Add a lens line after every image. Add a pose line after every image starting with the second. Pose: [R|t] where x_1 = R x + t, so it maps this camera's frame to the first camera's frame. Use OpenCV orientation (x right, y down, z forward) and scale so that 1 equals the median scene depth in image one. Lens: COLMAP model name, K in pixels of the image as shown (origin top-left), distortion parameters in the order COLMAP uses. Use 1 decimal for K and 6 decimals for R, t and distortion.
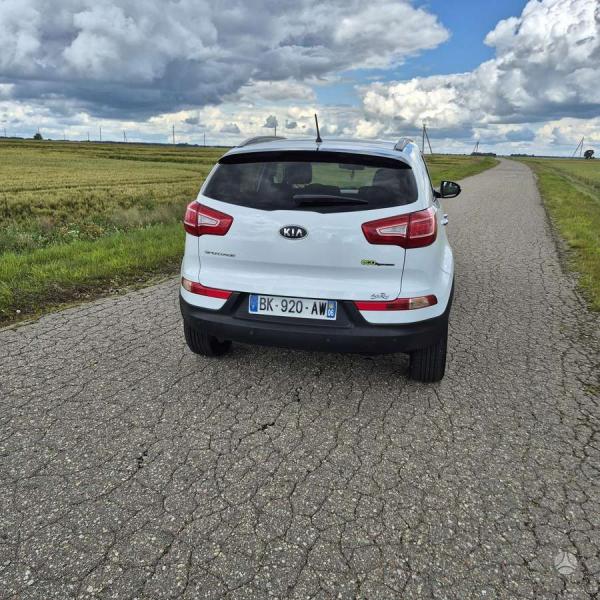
lens RADIAL K [[606.6, 0, 299.8], [0, 606.6, 304.8], [0, 0, 1]] dist [0.045029, 0.000000]
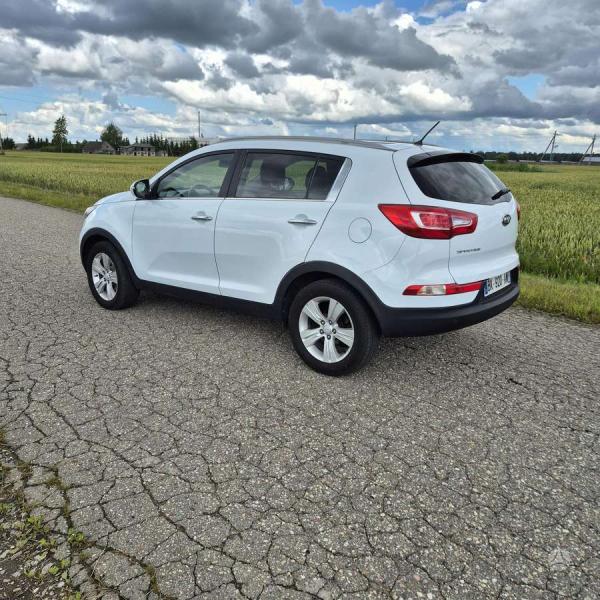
lens RADIAL K [[606.6, 0, 301.1], [0, 606.6, 303.7], [0, 0, 1]] dist [0.045029, 0.000000]
pose [[0.417013, -0.244139, 0.875498, -0.219721], [0.222461, 0.961367, 0.162123, -0.042136], [-0.881256, 0.127157, 0.455214, 0.139608]]
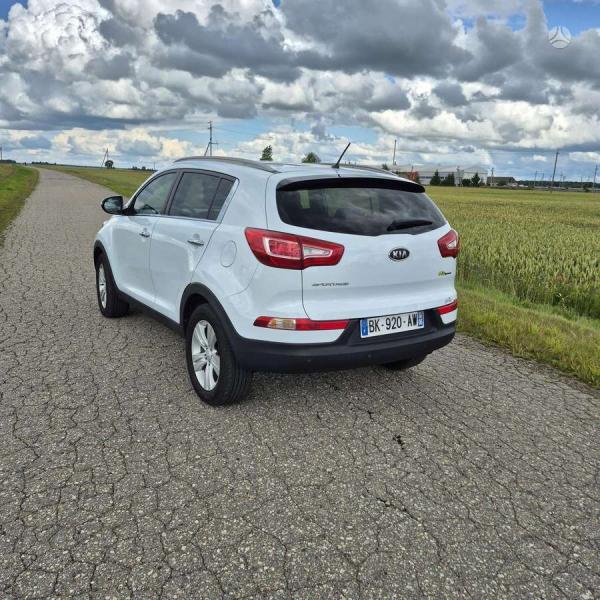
lens RADIAL K [[606.6, 0, 304.1], [0, 606.6, 300.4], [0, 0, 1]] dist [0.045029, 0.000000]
pose [[0.688669, -0.154218, 0.708486, -0.152588], [0.165956, 0.984706, 0.053029, -0.020925], [-0.705828, 0.081058, 0.703730, 0.062164]]
